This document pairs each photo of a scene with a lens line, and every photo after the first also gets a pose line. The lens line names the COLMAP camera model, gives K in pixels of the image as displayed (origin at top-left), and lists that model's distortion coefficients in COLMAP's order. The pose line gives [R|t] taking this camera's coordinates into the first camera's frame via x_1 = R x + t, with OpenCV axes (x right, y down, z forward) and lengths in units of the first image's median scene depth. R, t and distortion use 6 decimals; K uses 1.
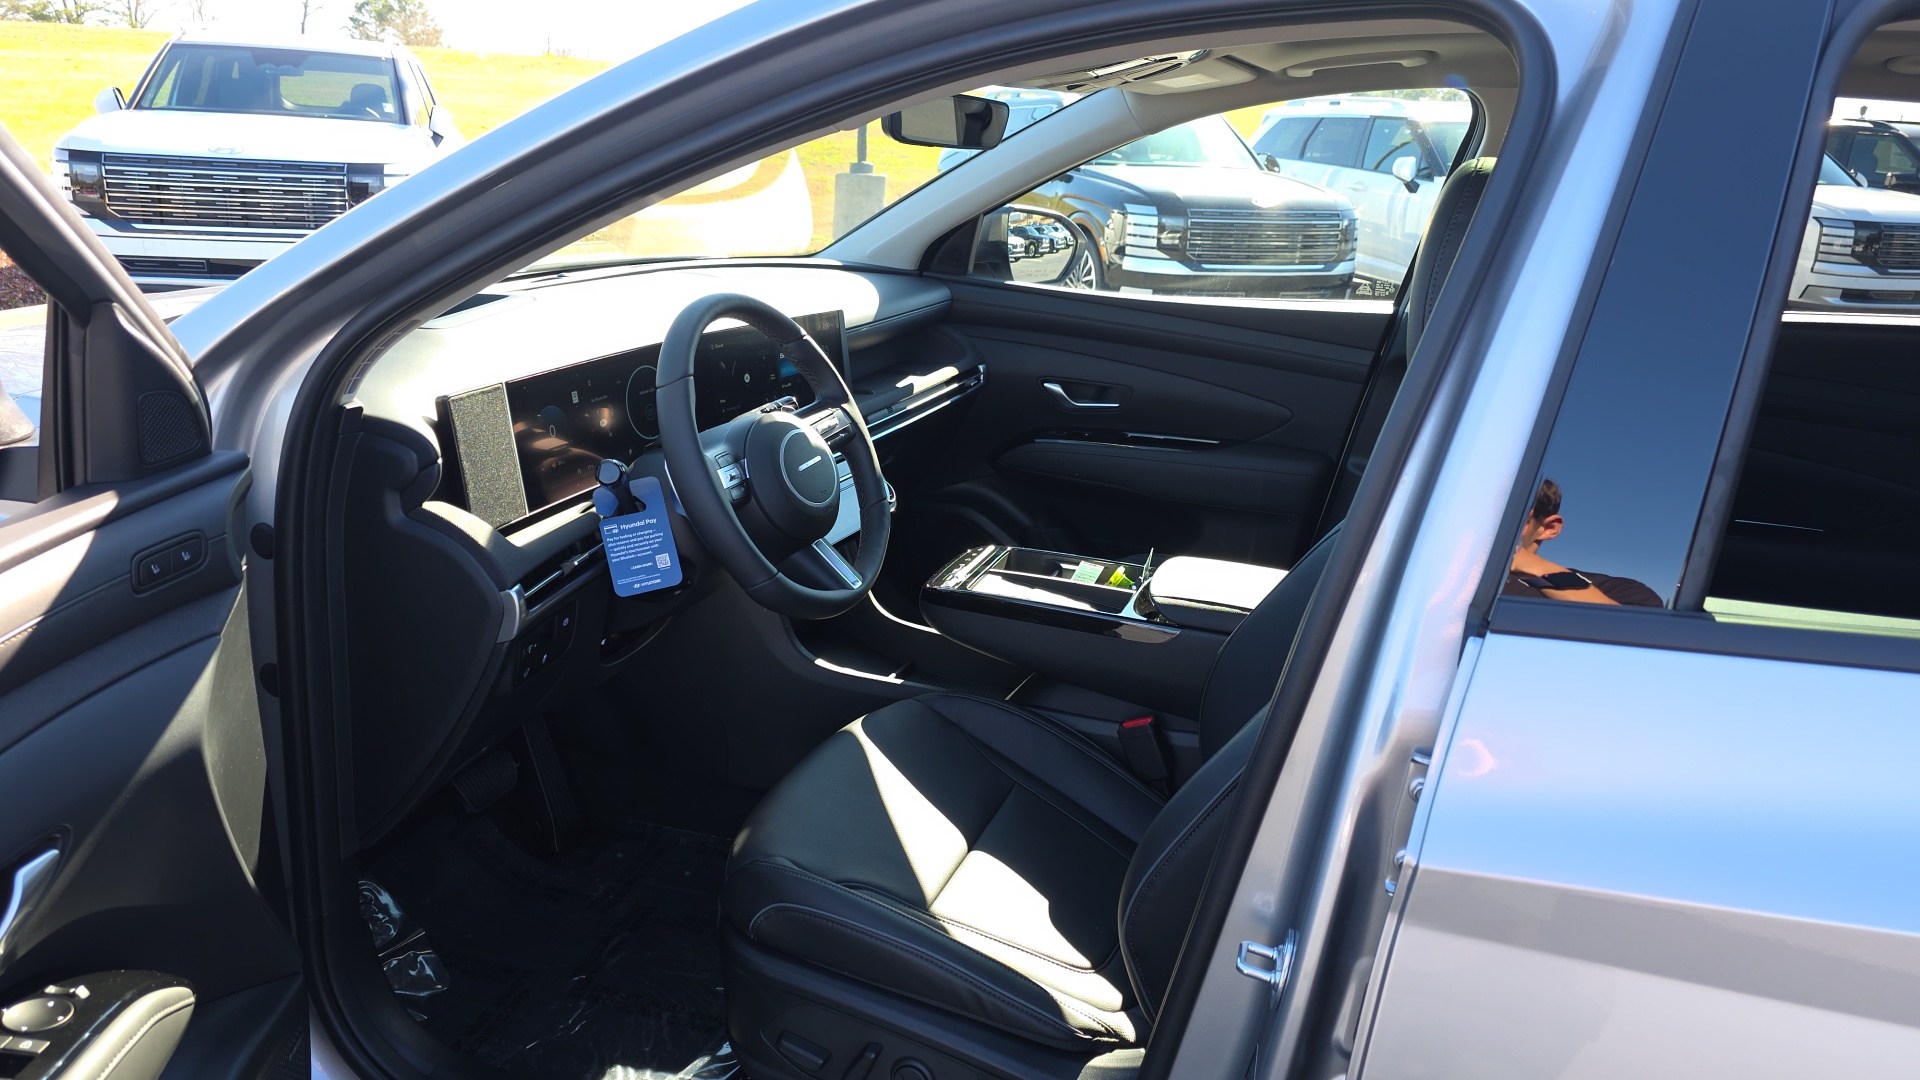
lens RADIAL K [[1296.5, 0, 951.3], [0, 1296.5, 534.3], [0, 0, 1]] dist [0.060201, -0.061512]
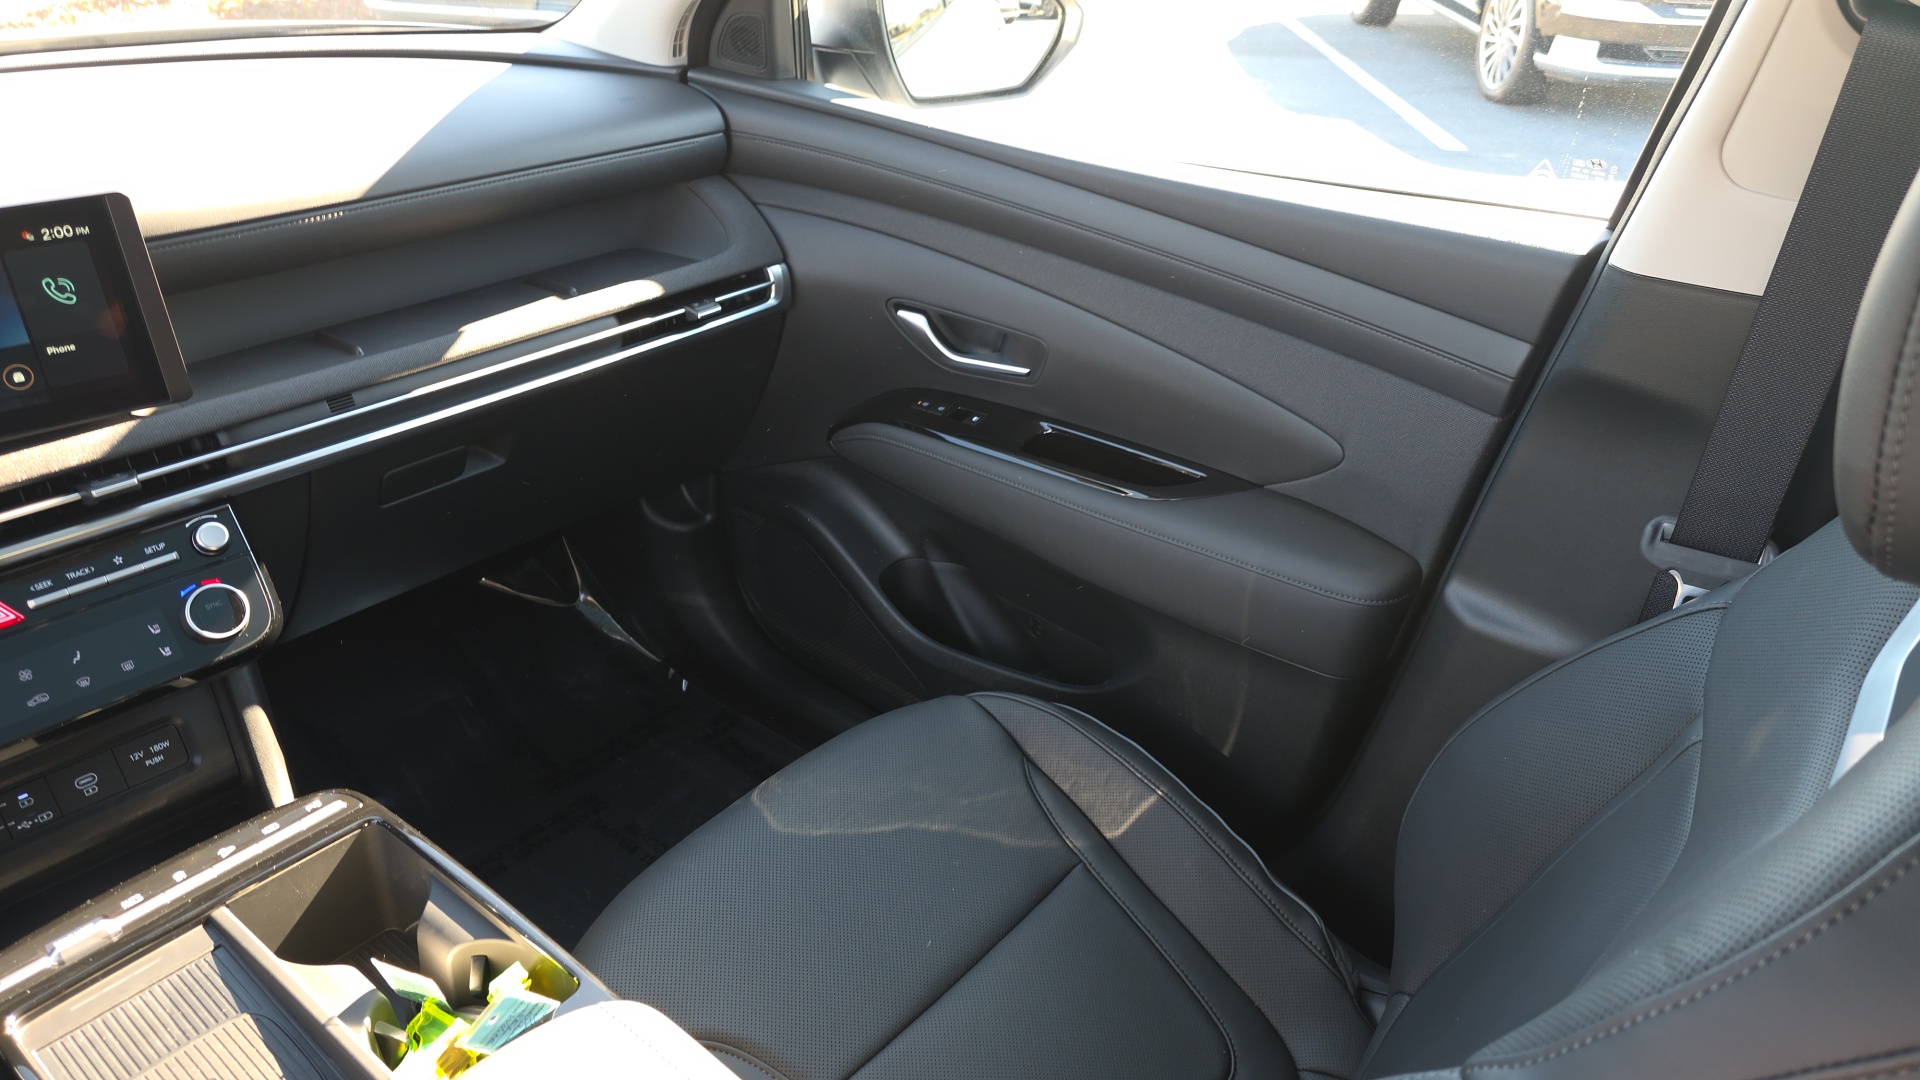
lens RADIAL K [[1296.5, 0, 989.4], [0, 1296.5, 515.1], [0, 0, 1]] dist [0.060201, -0.061512]
pose [[0.947426, 0.127928, -0.293288, 0.284501], [-0.073529, 0.979114, 0.189549, -0.147151], [0.311411, -0.158019, 0.937045, 0.566593]]
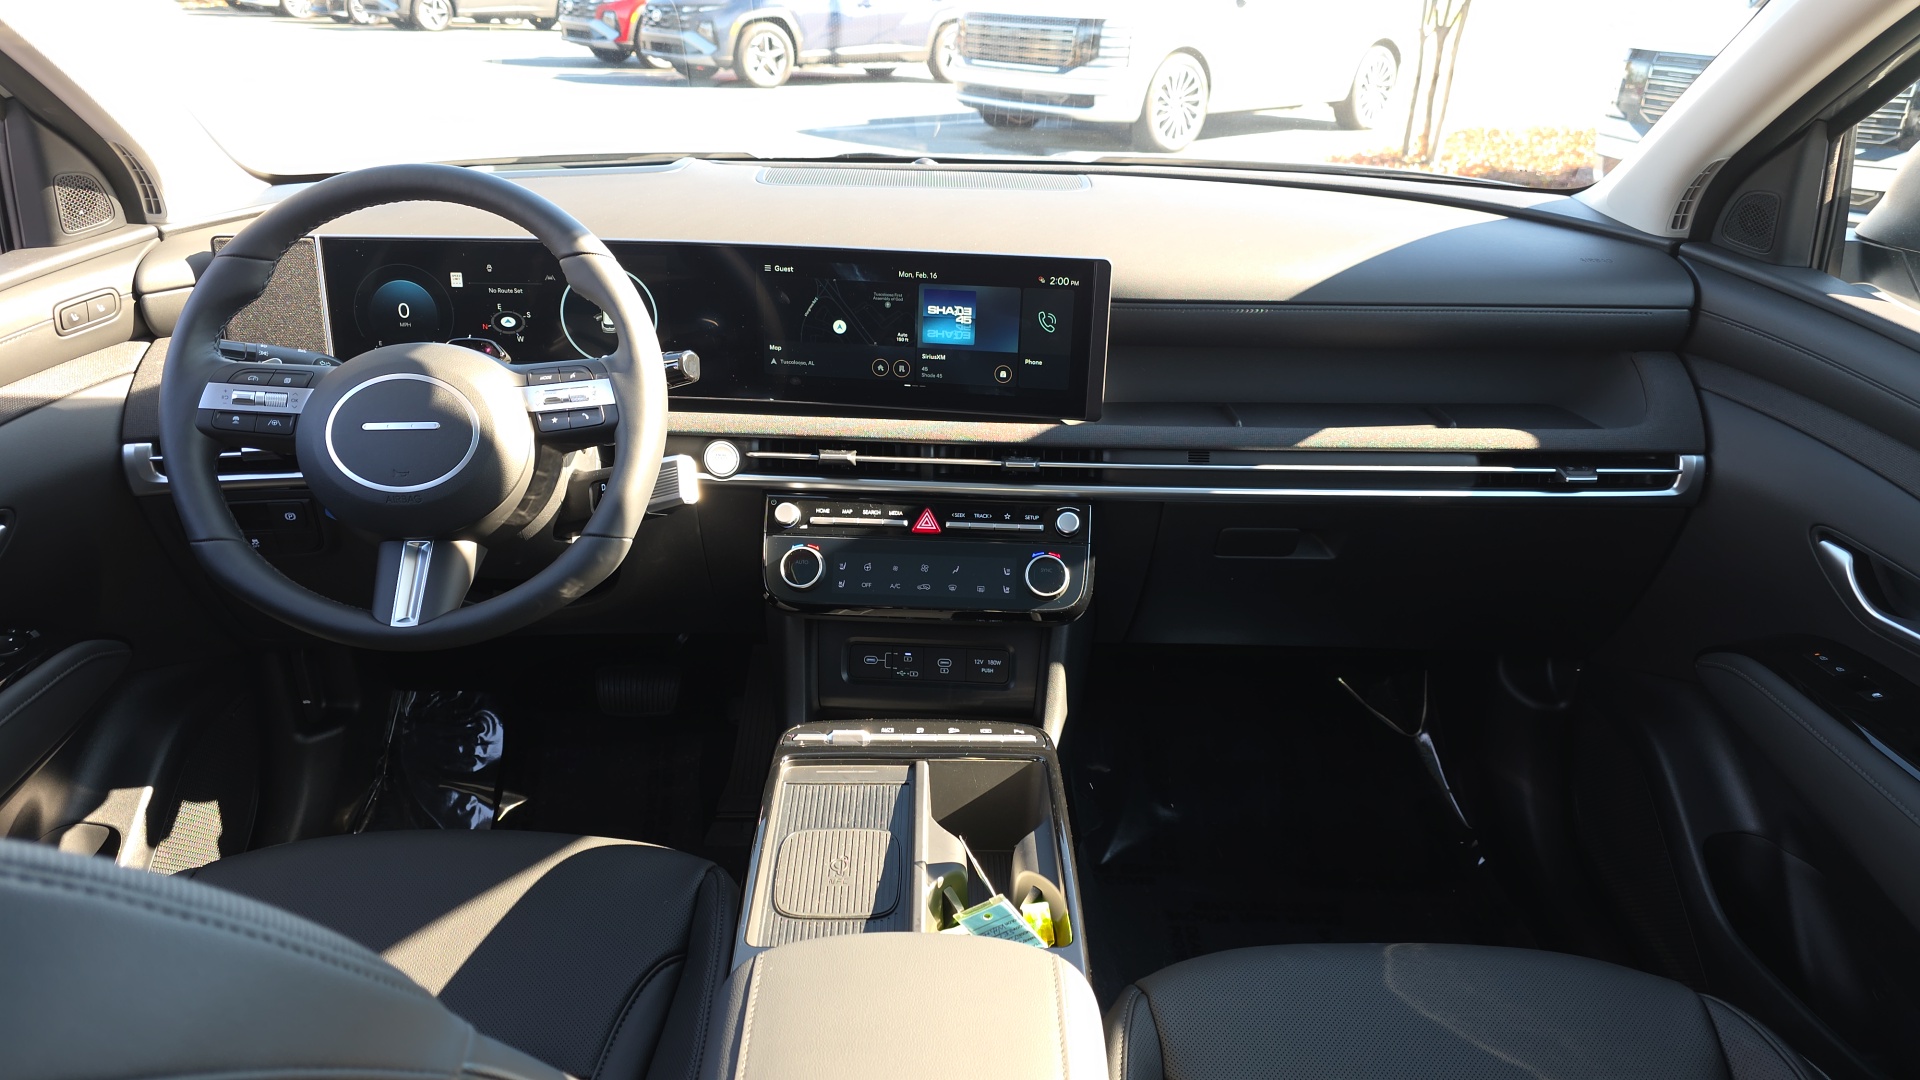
lens RADIAL K [[1296.5, 0, 952.7], [0, 1296.5, 547.0], [0, 0, 1]] dist [0.060201, -0.061512]
pose [[0.340977, 0.337427, -0.877427, 0.381155], [-0.278590, 0.927705, 0.248500, -0.153552], [0.897843, 0.159710, 0.410329, 0.615583]]
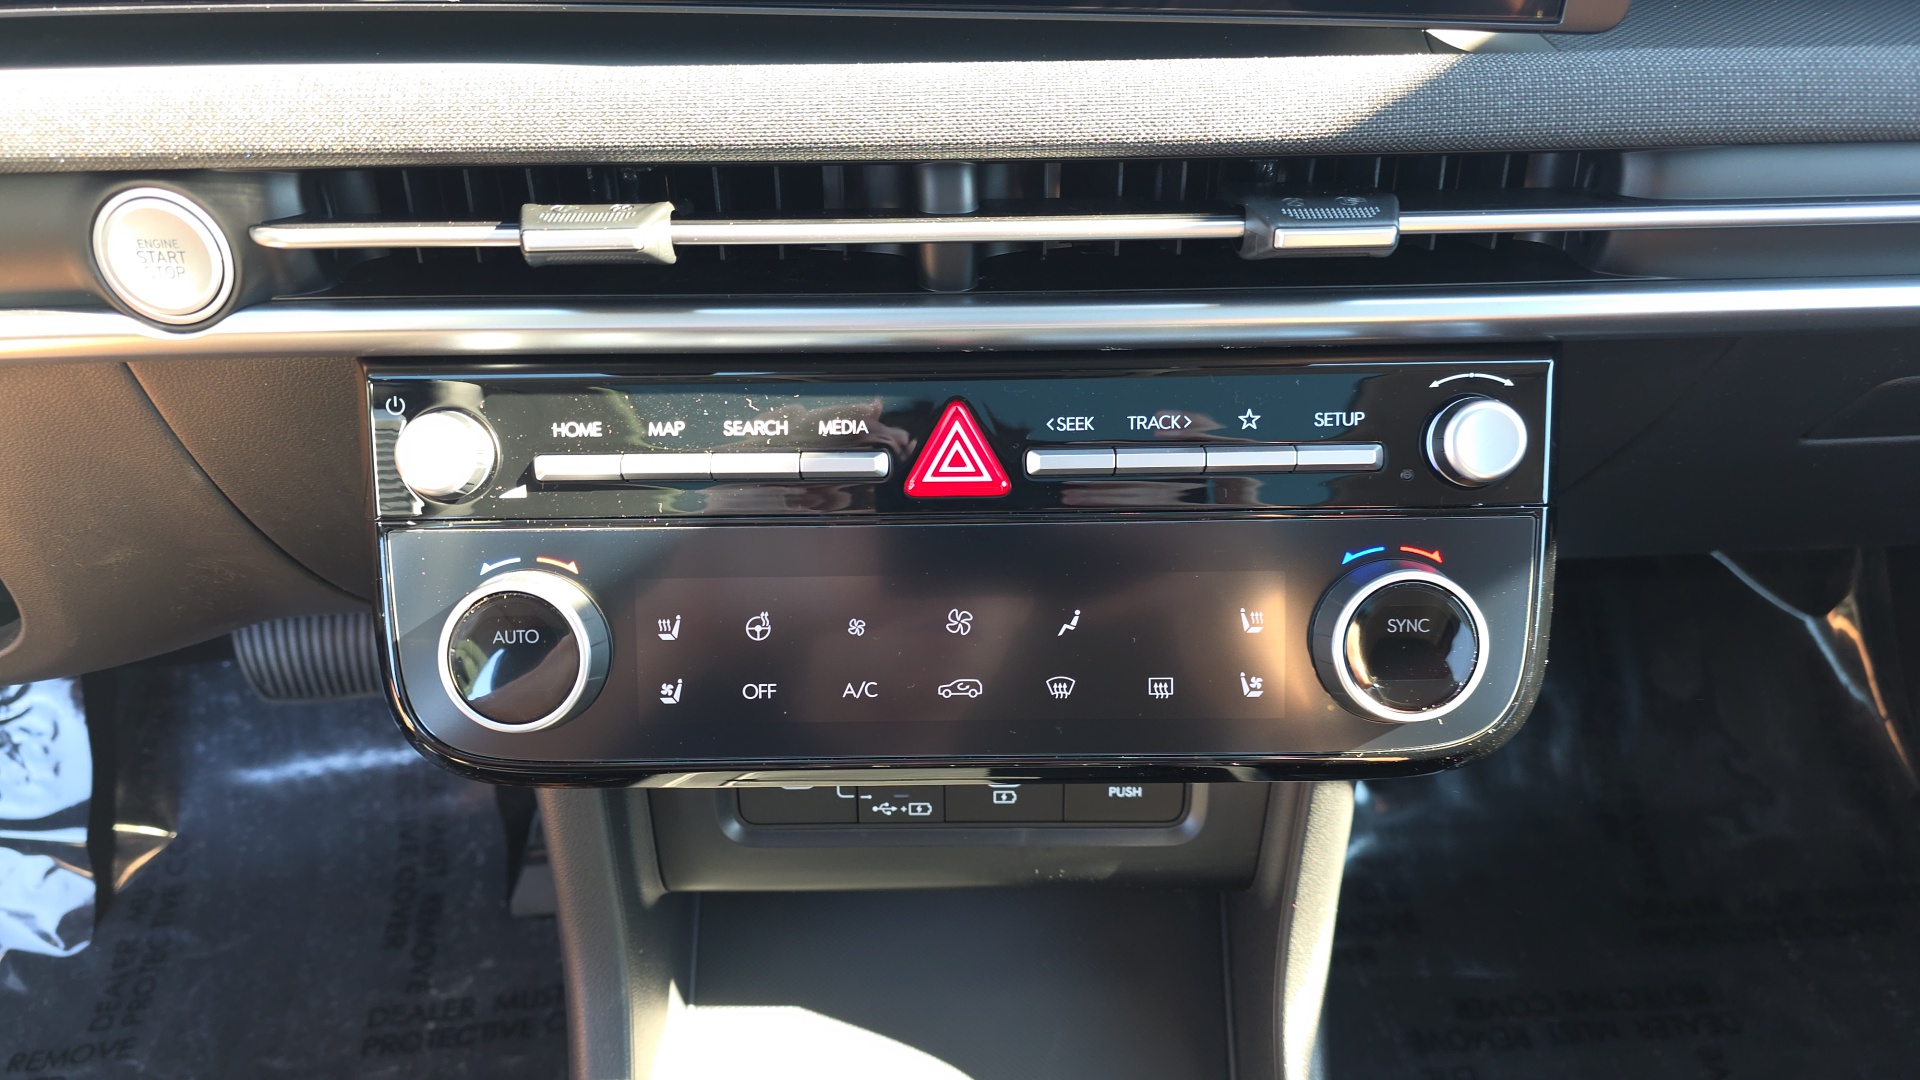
lens RADIAL K [[1296.5, 0, 930.3], [0, 1296.5, 559.1], [0, 0, 1]] dist [0.060201, -0.061512]
pose [[0.391108, 0.562001, -0.728827, 0.033167], [-0.241829, 0.826834, 0.507803, -0.094692], [0.888005, -0.022354, 0.459289, 0.746953]]
